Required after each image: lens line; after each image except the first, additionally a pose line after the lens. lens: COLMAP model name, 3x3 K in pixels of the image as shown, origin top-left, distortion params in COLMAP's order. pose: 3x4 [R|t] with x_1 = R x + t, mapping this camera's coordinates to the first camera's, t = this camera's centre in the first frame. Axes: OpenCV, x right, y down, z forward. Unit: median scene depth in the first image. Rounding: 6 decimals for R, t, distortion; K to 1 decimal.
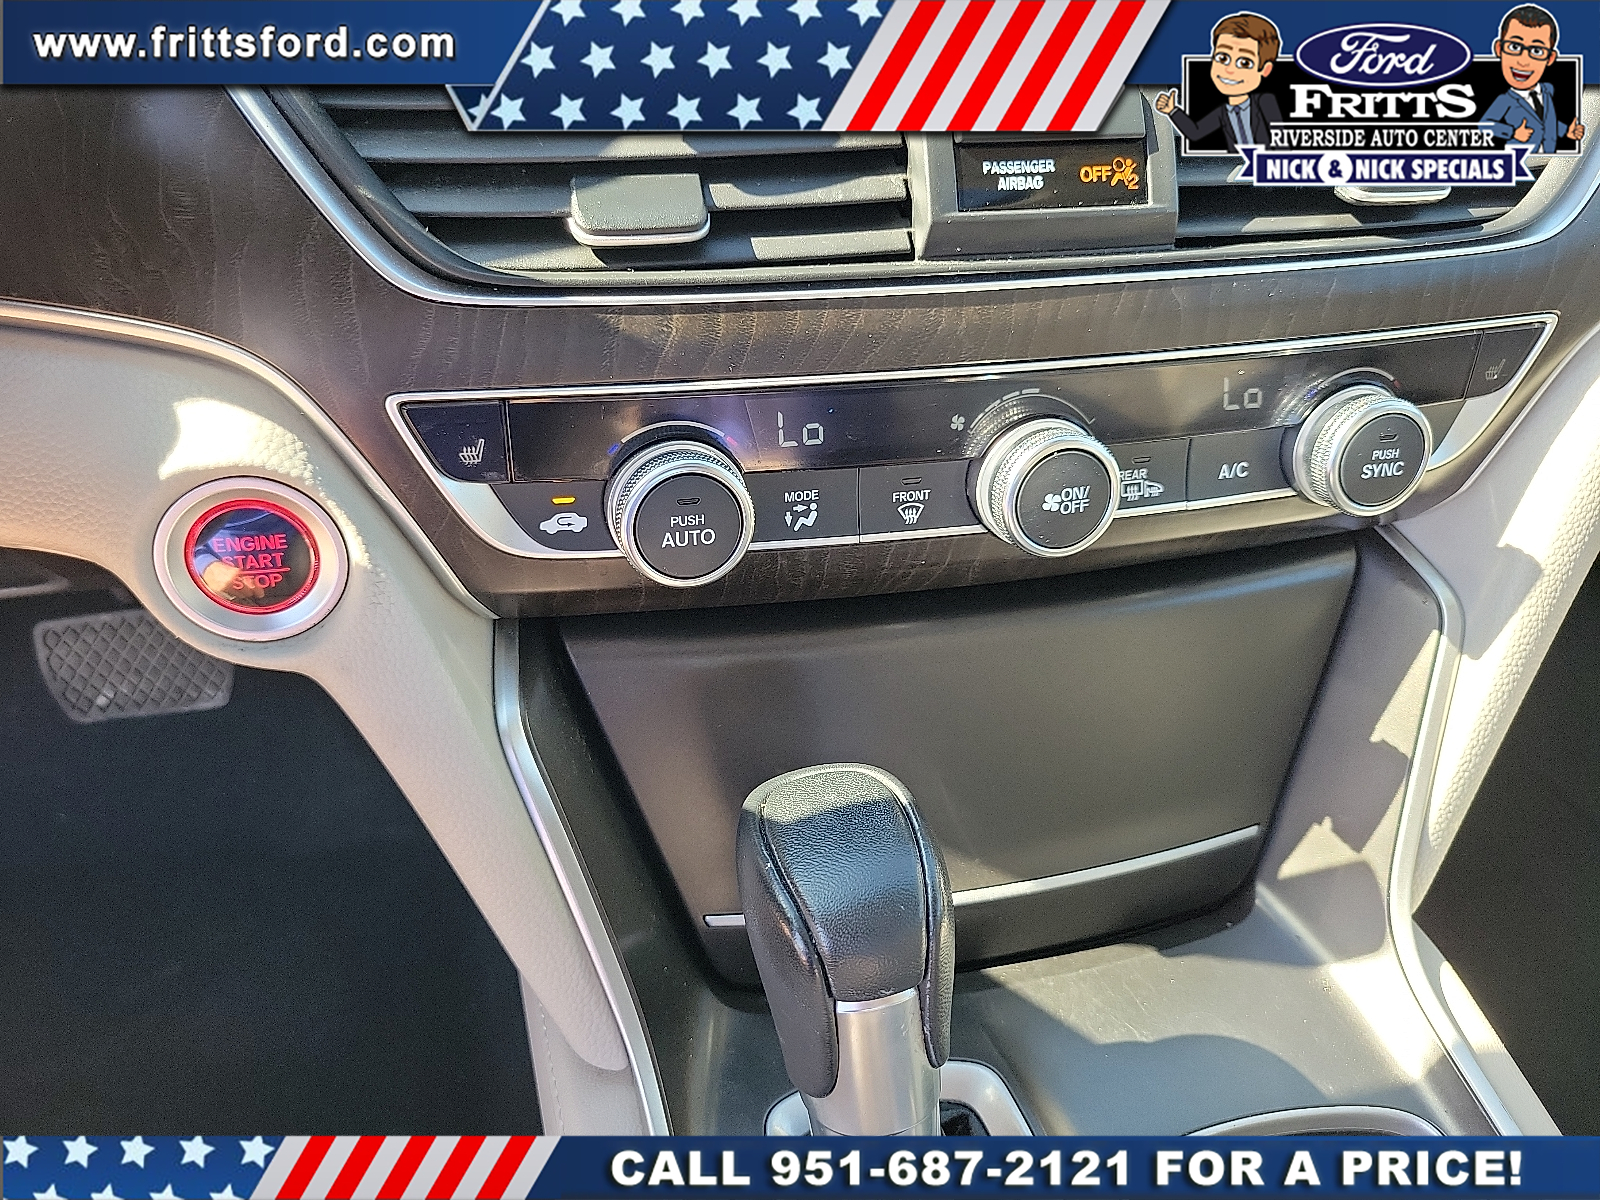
lens RADIAL K [[1206.3, 0, 762.2], [0, 1206.3, 601.2], [0, 0, 1]] dist [-0.012621, 0.004316]
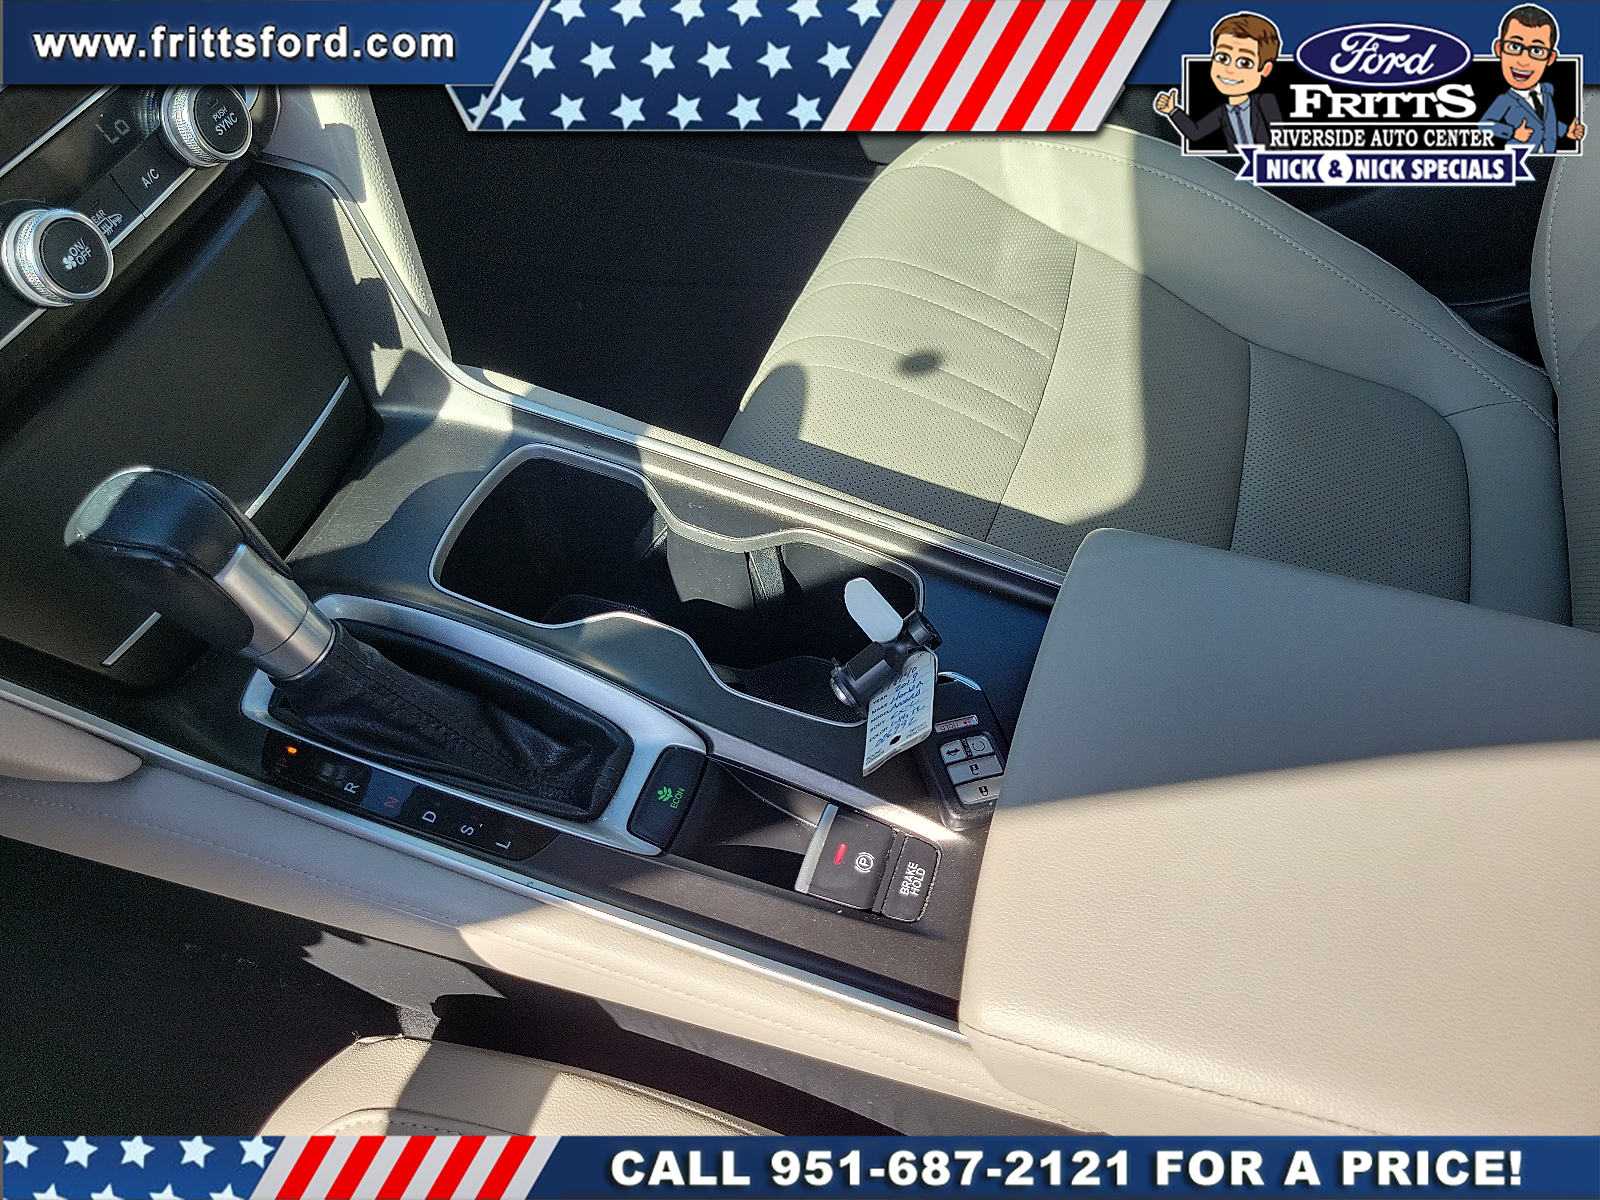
lens RADIAL K [[1188.6, 0, 729.6], [0, 1188.6, 601.7], [0, 0, 1]] dist [0.051916, 0.001432]
pose [[0.553126, -0.697537, 0.455515, -0.232824], [0.570205, 0.715614, 0.403437, 0.064782], [-0.607386, 0.036586, 0.793564, -0.540325]]
